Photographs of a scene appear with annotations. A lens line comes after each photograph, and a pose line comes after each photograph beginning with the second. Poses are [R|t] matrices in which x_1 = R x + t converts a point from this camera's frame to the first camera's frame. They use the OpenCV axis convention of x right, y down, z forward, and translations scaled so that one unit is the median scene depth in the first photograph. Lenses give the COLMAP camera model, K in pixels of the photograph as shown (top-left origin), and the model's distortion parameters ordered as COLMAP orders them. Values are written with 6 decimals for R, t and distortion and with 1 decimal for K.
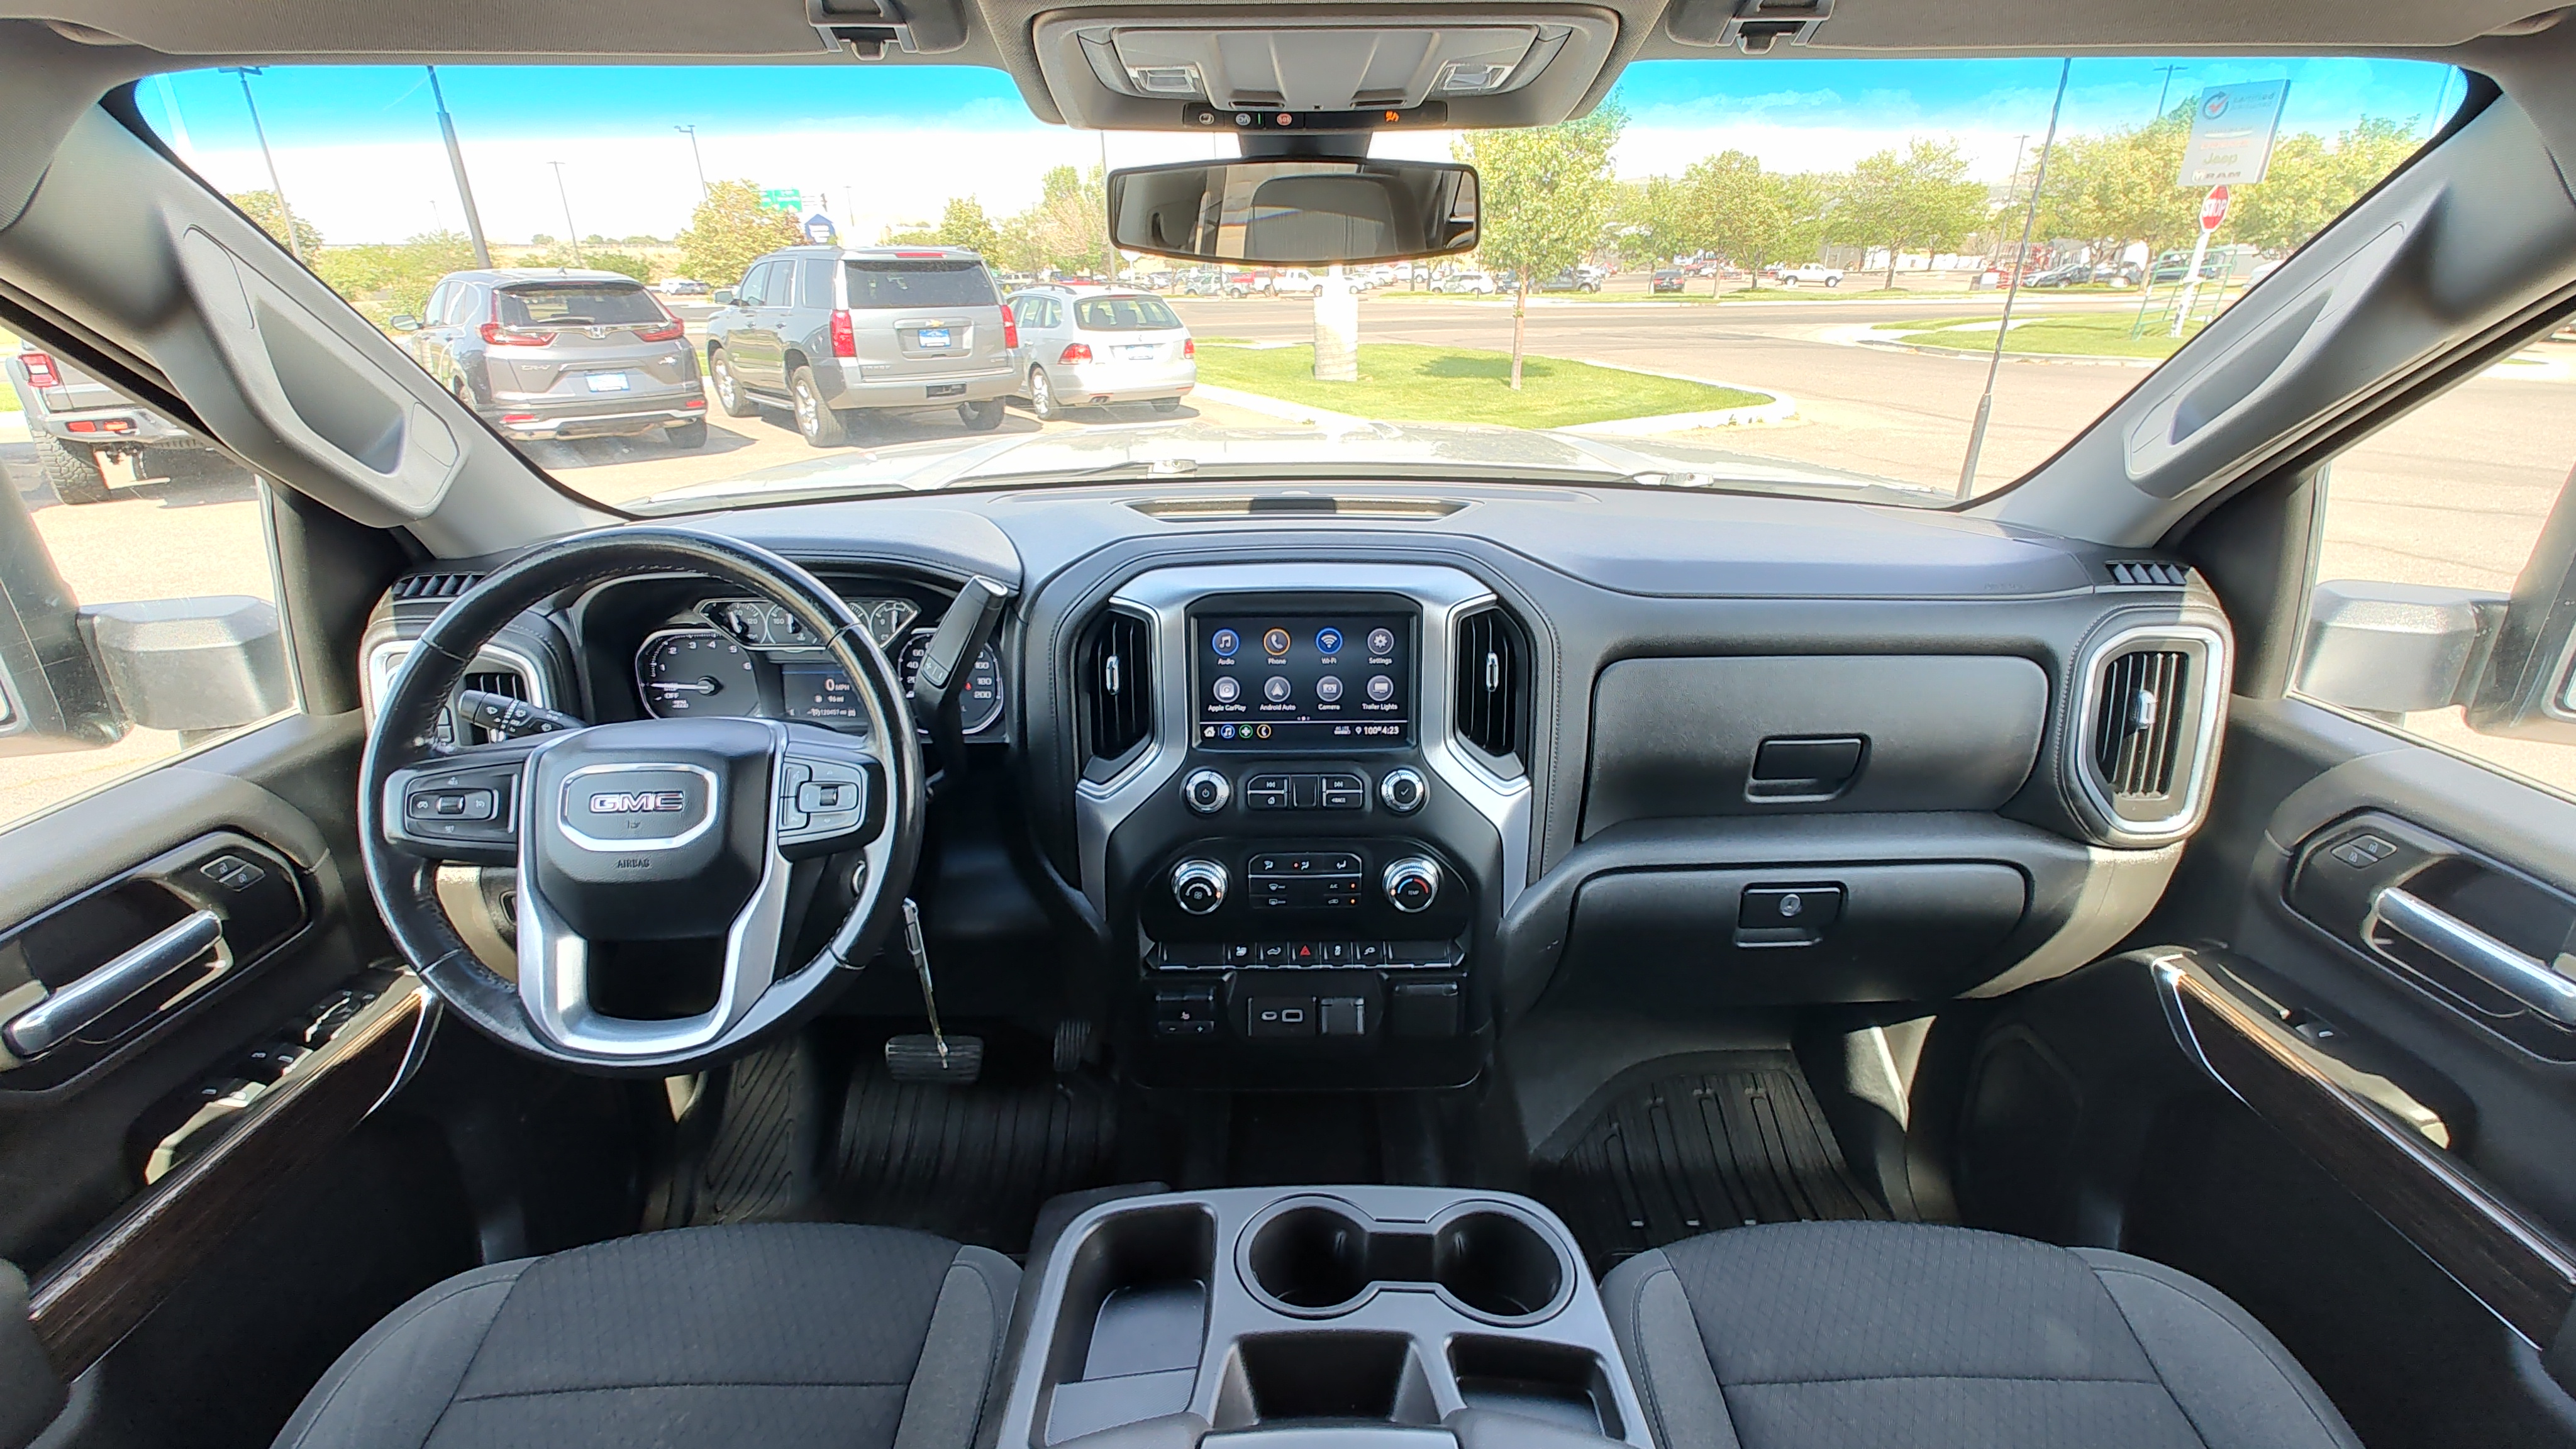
lens RADIAL K [[1097.2, 0, 1275.9], [0, 1097.2, 713.6], [0, 0, 1]] dist [0.000257, -0.001125]
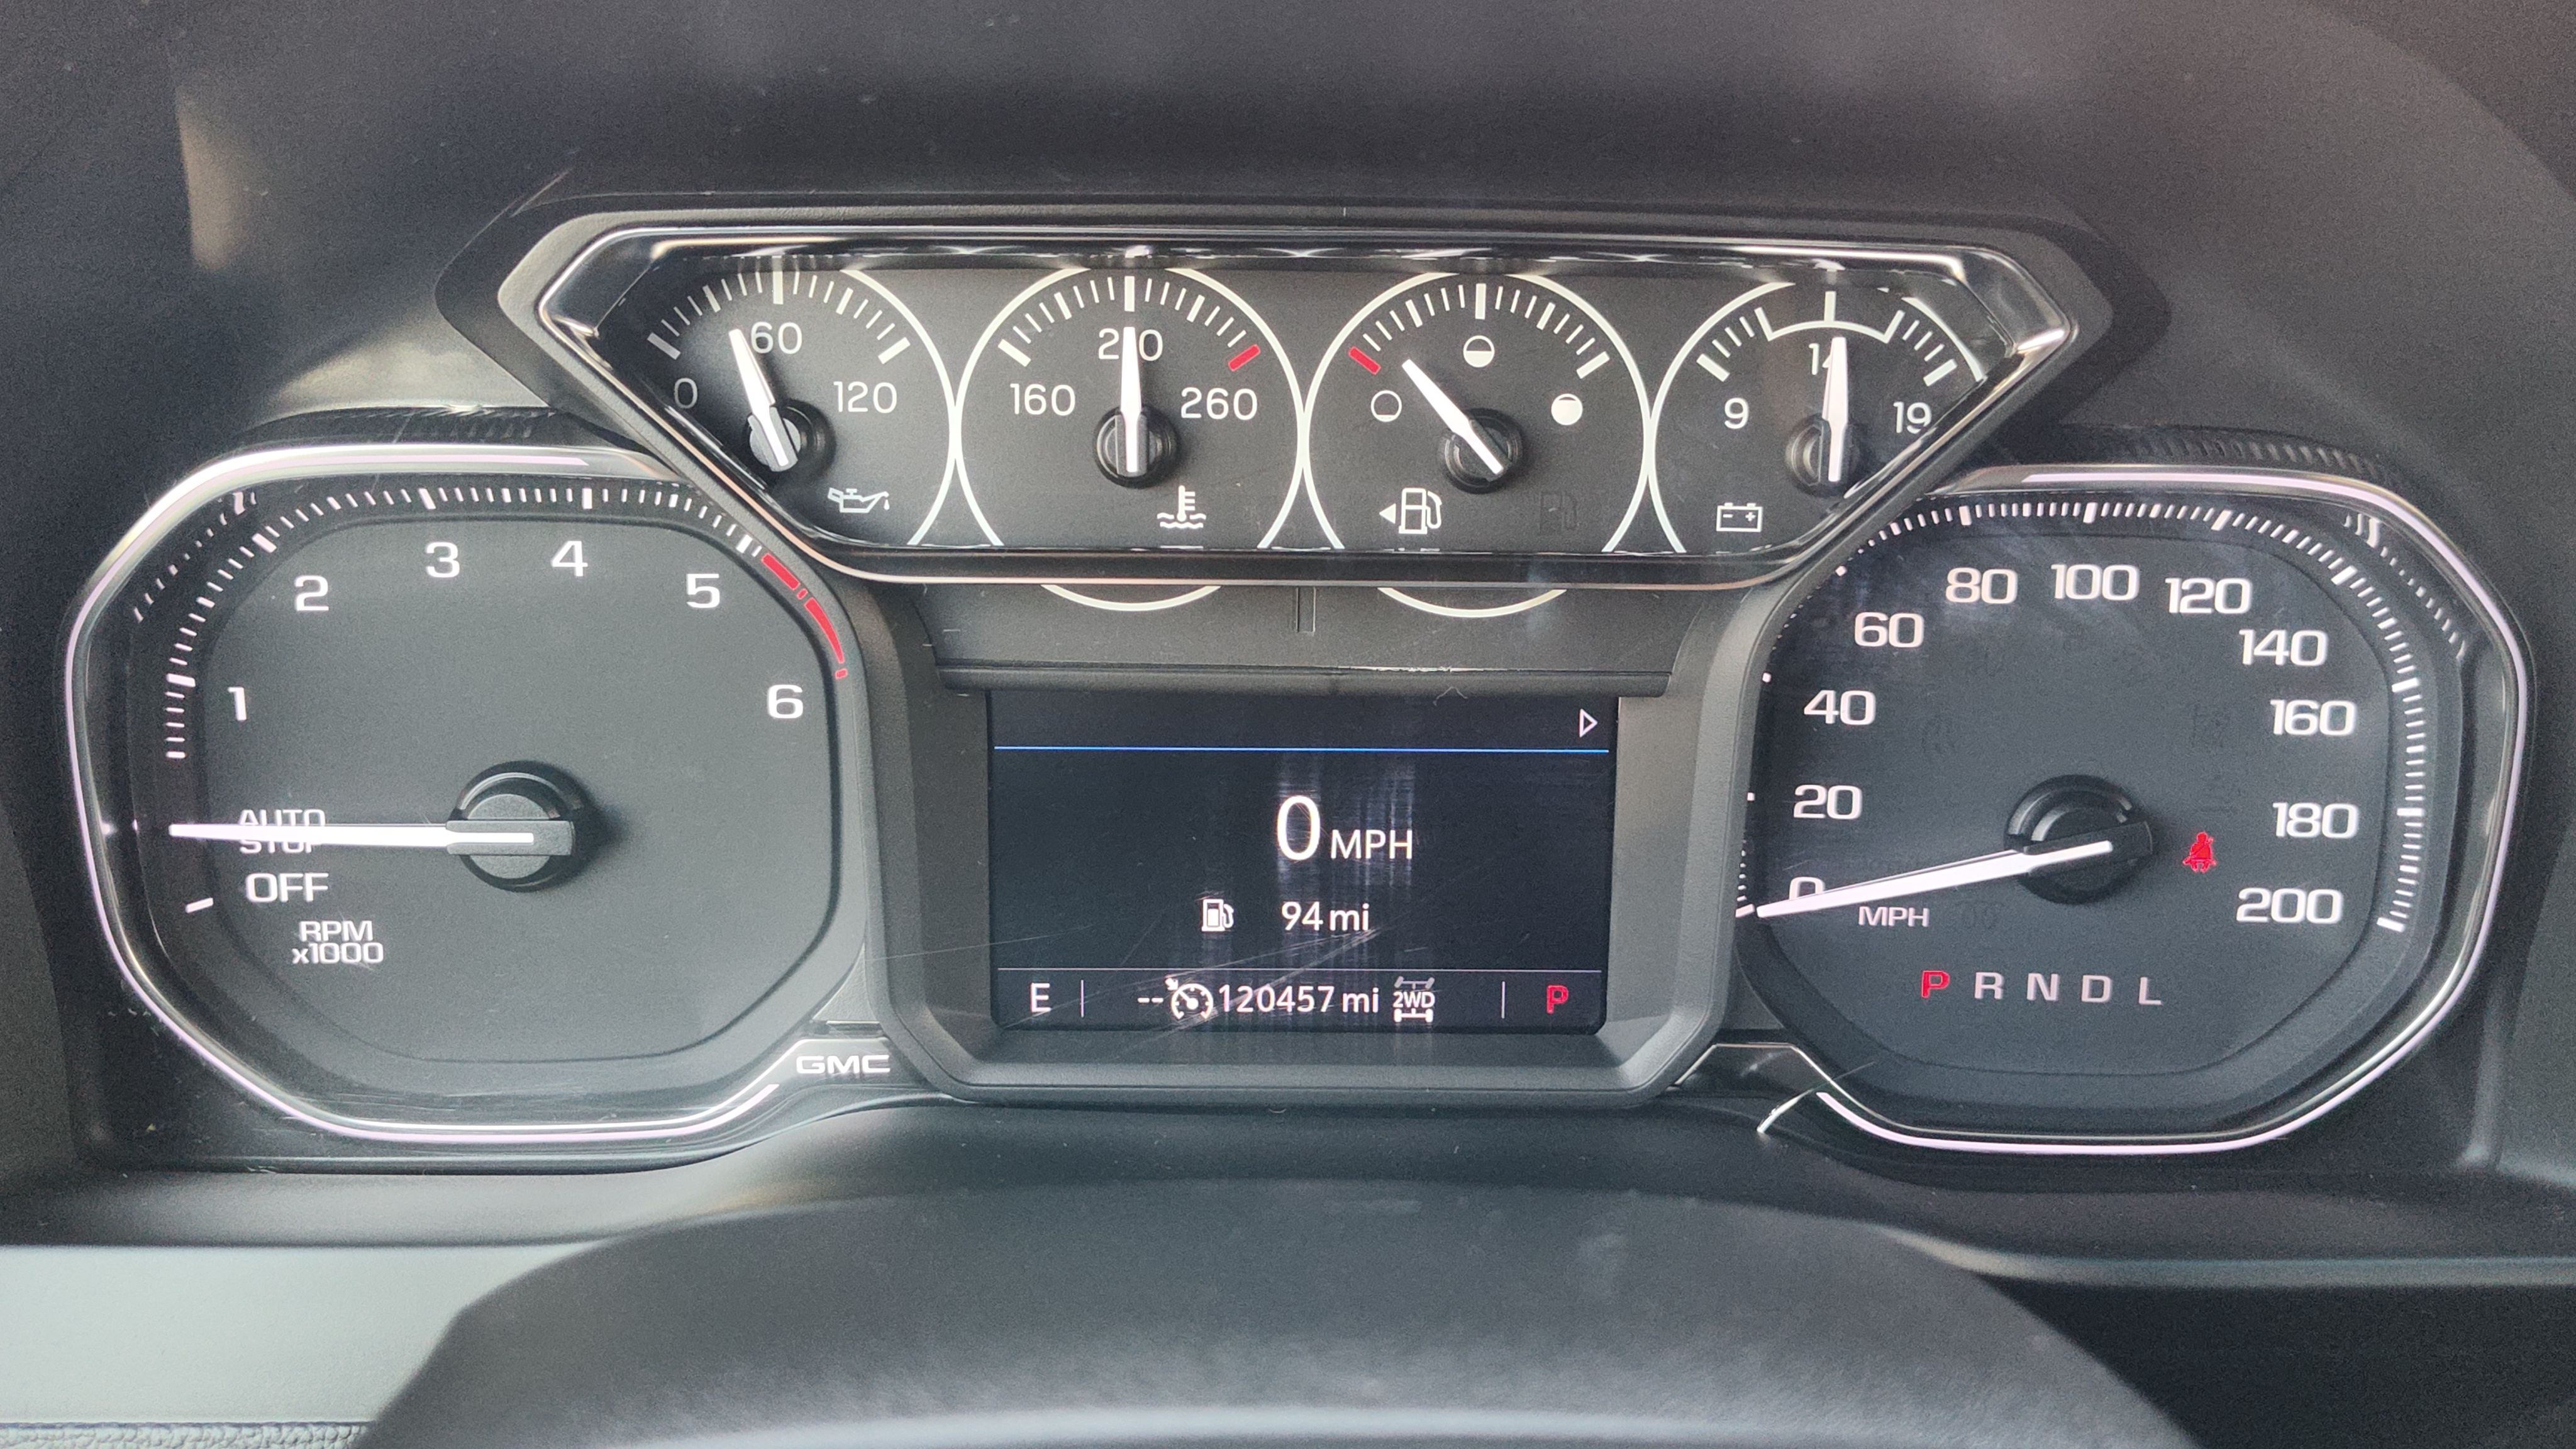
lens RADIAL K [[2100.8, 0, 1290.7], [0, 2100.8, 725.8], [0, 0, 1]] dist [0.014039, 0.003549]
pose [[0.999846, 0.013140, 0.011630, -0.456632], [-0.012477, 0.998387, -0.055387, -0.026874], [-0.012339, 0.055233, 0.998397, 0.775016]]
